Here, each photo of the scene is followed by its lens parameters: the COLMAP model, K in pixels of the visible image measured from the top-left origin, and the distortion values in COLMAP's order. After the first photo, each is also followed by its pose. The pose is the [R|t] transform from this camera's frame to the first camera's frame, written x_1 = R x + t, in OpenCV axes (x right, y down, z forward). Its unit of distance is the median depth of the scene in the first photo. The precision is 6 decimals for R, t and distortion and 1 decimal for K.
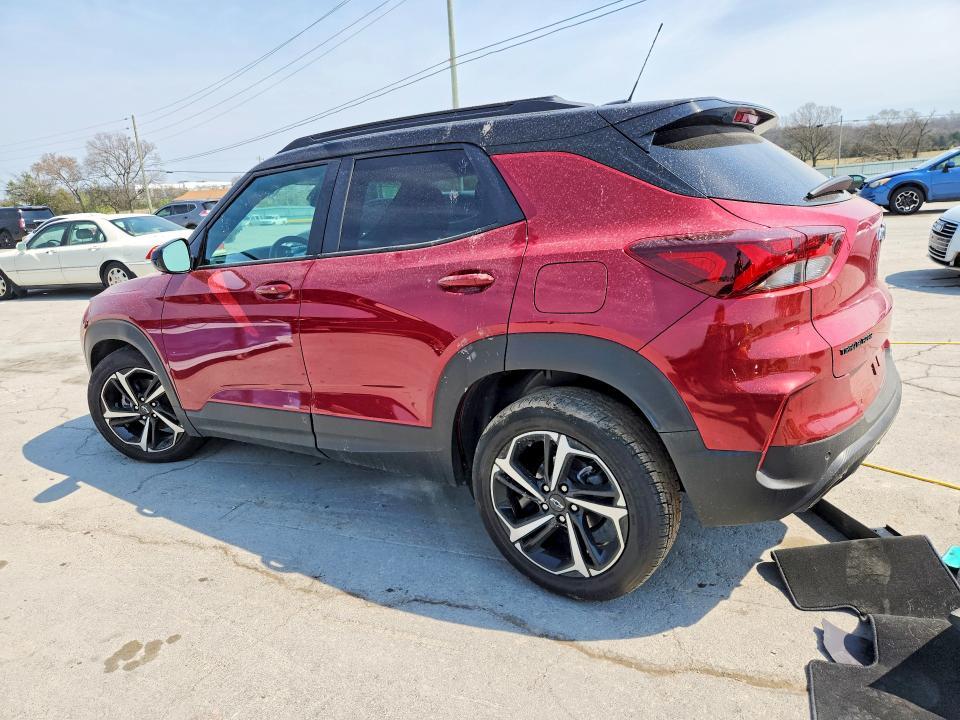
lens RADIAL K [[743.9, 0, 480.0], [0, 743.9, 360.0], [0, 0, 1]] dist [0.005472, 0.005654]
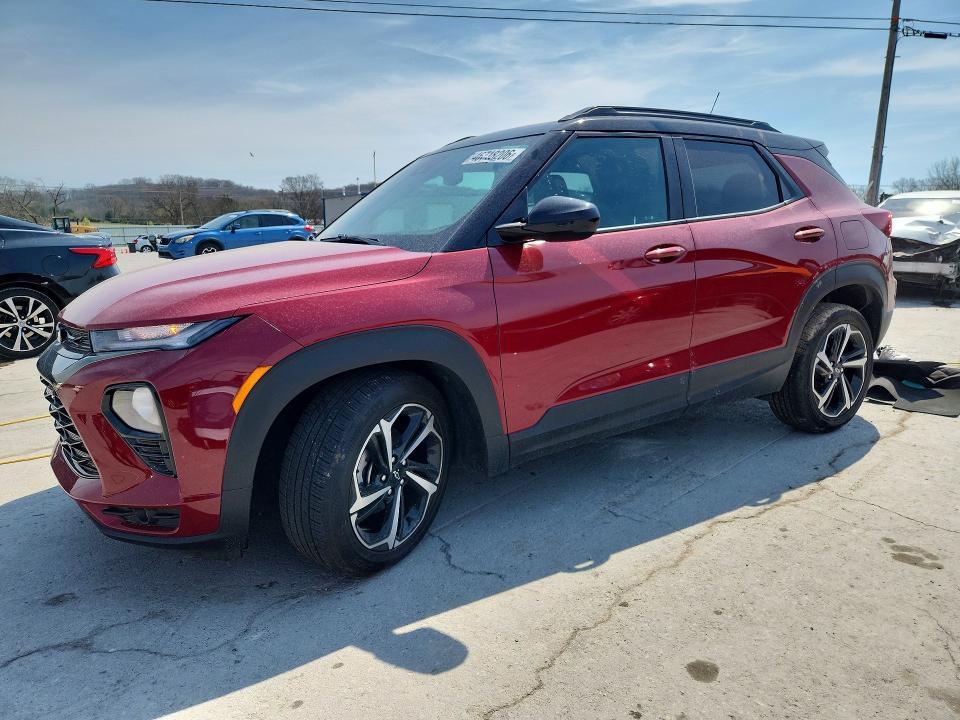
lens RADIAL K [[759.2, 0, 480.0], [0, 759.2, 360.0], [0, 0, 1]] dist [0.001391, 0.013920]
pose [[0.284195, -0.097625, 0.953783, -1.419164], [0.212844, 0.976404, 0.036520, -0.048093], [-0.934843, 0.192628, 0.298267, 1.026520]]
